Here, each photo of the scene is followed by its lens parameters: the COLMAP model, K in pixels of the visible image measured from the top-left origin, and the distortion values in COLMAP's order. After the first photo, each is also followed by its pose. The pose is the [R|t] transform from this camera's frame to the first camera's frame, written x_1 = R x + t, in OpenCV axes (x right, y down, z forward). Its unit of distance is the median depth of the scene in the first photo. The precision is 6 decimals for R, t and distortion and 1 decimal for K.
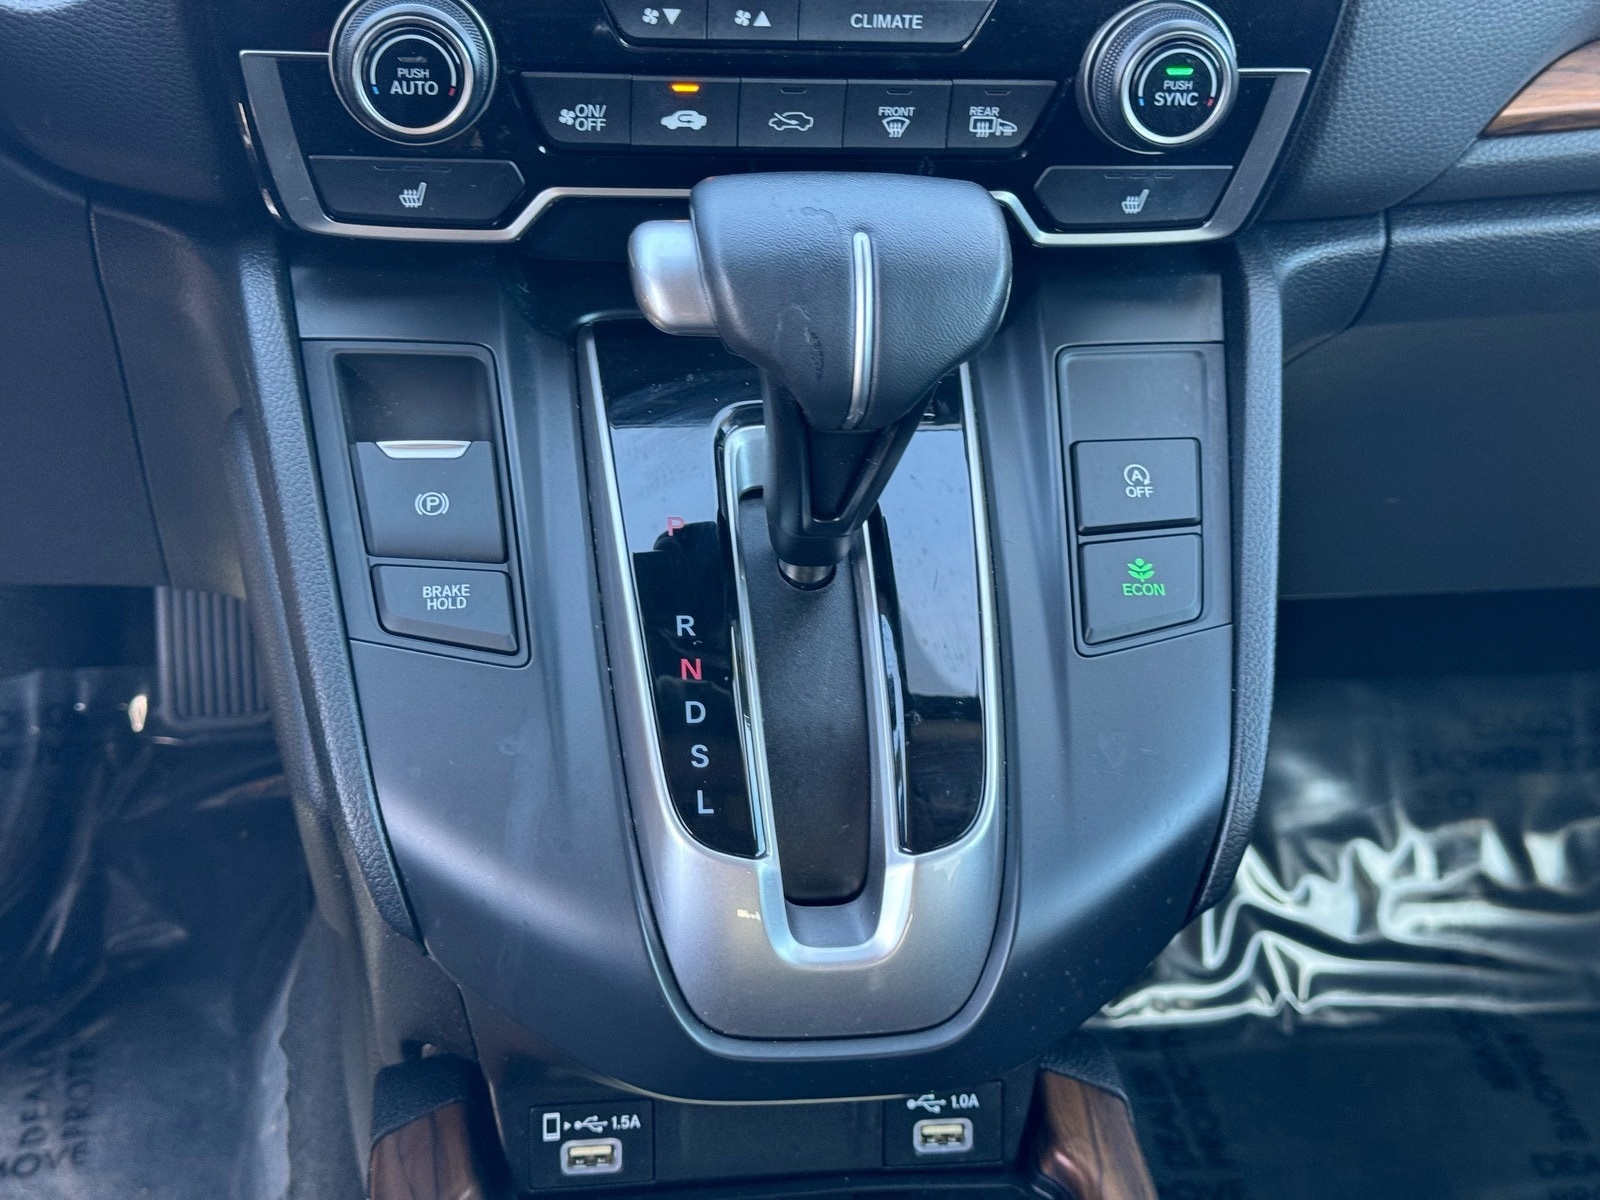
lens RADIAL K [[2260.7, 0, 787.1], [0, 2260.7, 595.0], [0, 0, 1]] dist [0.161907, -0.343731]
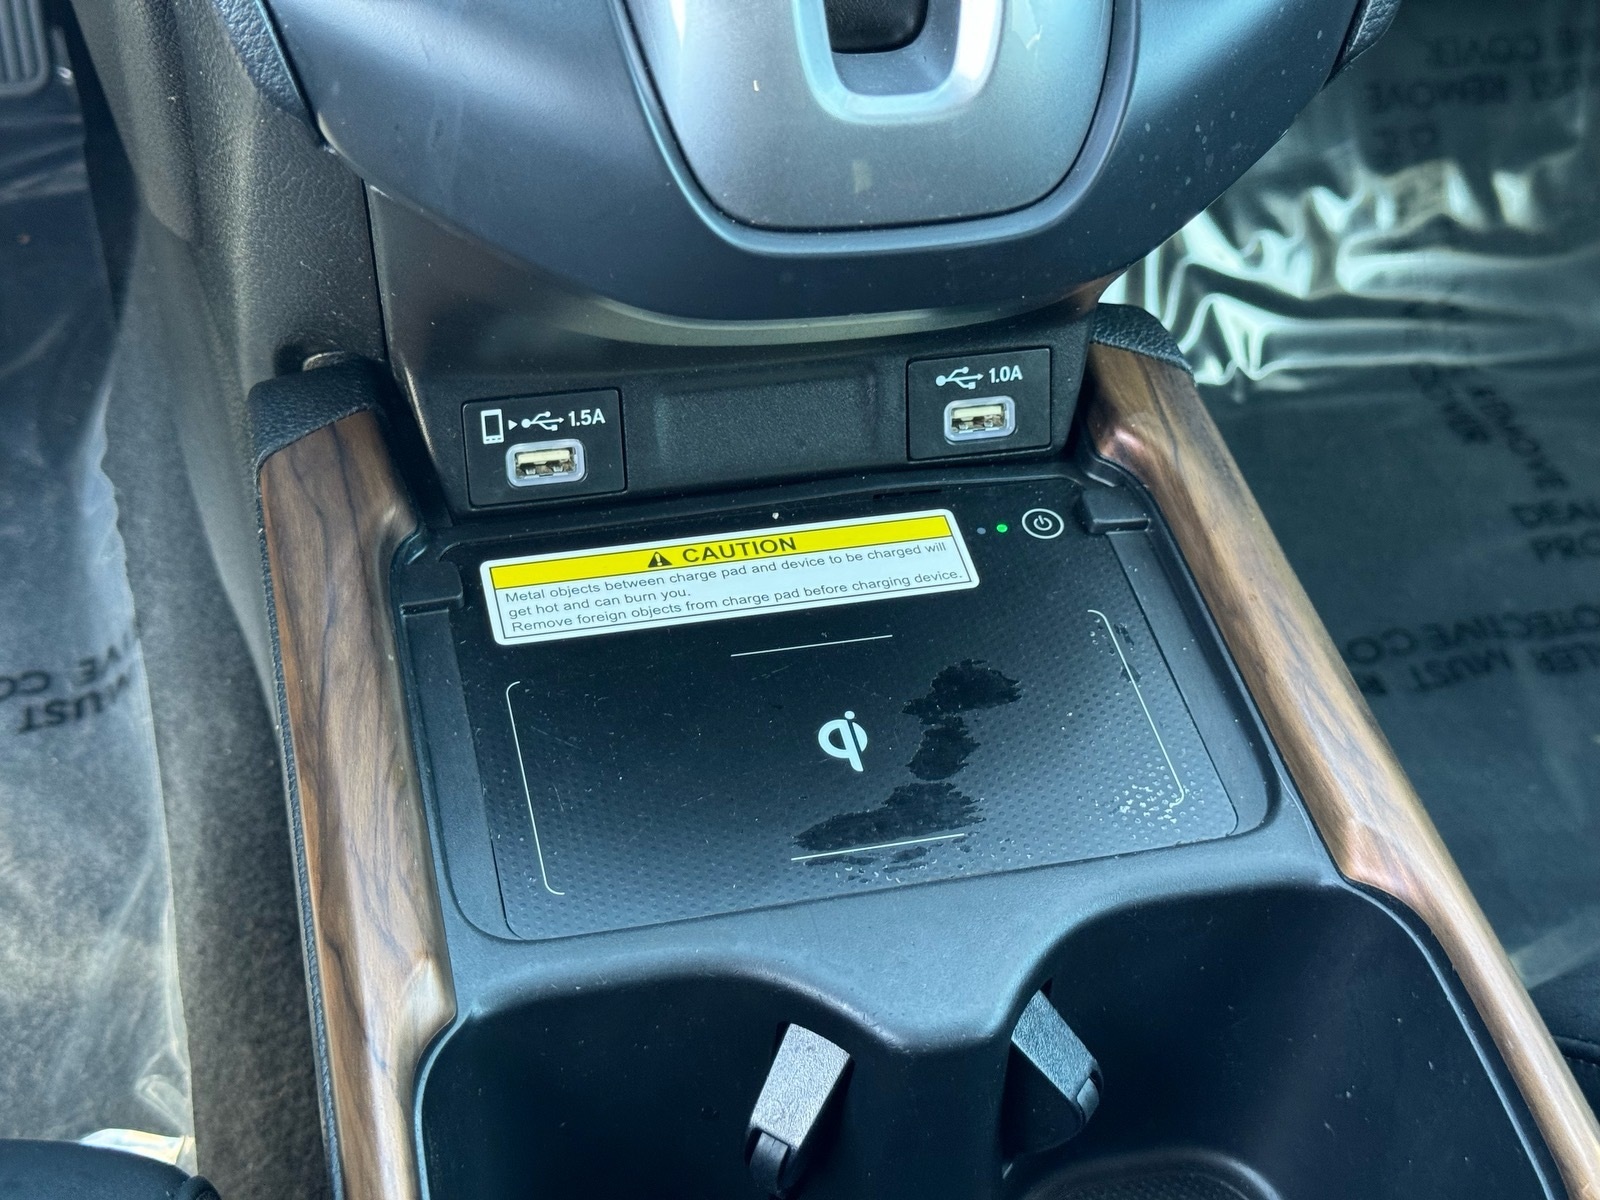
lens RADIAL K [[2233.4, 0, 800.0], [0, 2233.4, 600.0], [0, 0, 1]] dist [0.146442, 0.001558]
pose [[0.993564, -0.064108, 0.093383, -0.072259], [0.044419, 0.978907, 0.199419, 0.139481], [-0.104198, -0.193987, 0.975455, 0.223973]]
